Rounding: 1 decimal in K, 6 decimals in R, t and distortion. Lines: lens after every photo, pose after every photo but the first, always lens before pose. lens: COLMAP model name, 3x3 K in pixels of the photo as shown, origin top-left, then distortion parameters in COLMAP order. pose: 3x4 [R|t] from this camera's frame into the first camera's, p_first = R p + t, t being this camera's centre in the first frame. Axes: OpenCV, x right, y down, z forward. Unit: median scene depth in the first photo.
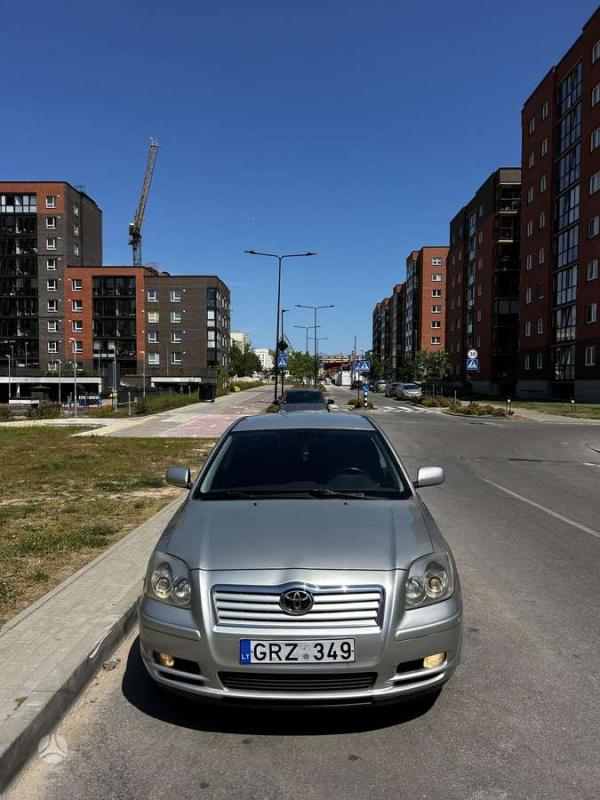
lens RADIAL K [[619.1, 0, 298.1], [0, 619.1, 402.2], [0, 0, 1]] dist [0.049355, -0.050232]
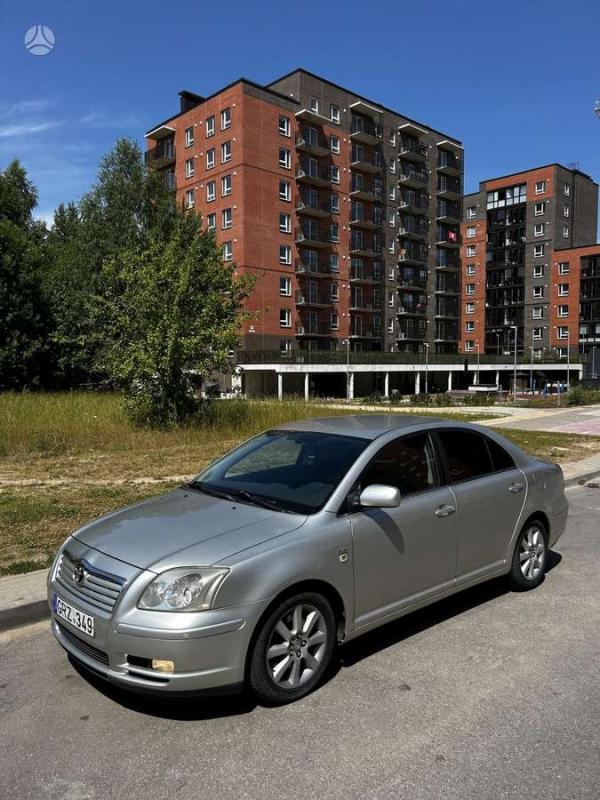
lens RADIAL K [[619.1, 0, 298.1], [0, 619.1, 402.2], [0, 0, 1]] dist [0.049355, -0.050232]
pose [[0.689291, 0.038087, -0.723483, 0.072131], [-0.020404, 0.999242, 0.033165, -0.003928], [0.724197, -0.008098, 0.689546, 0.029951]]
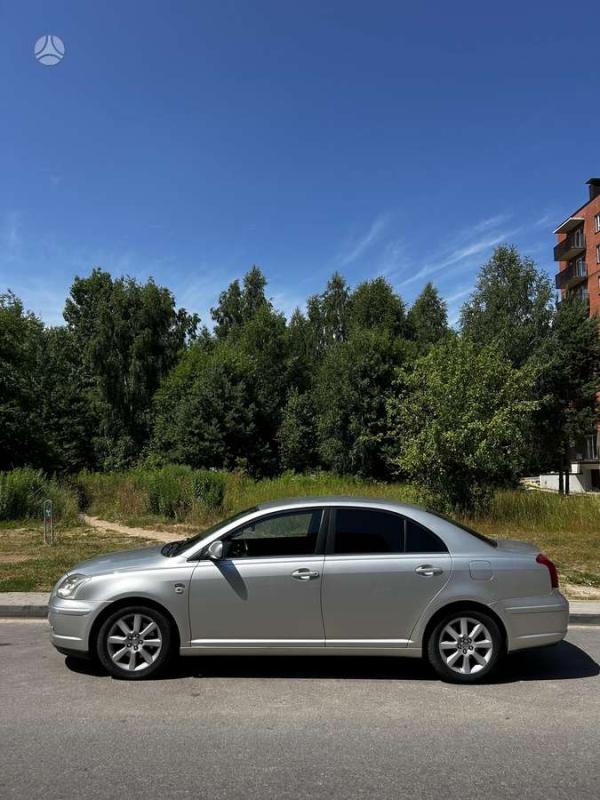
lens RADIAL K [[635.7, 0, 300.0], [0, 635.7, 400.0], [0, 0, 1]] dist [0.059488, -0.105732]
pose [[0.023593, -0.103249, -0.994376, 0.136995], [-0.028480, 0.994179, -0.103905, -0.003982], [0.999316, 0.030771, 0.020515, 0.106731]]
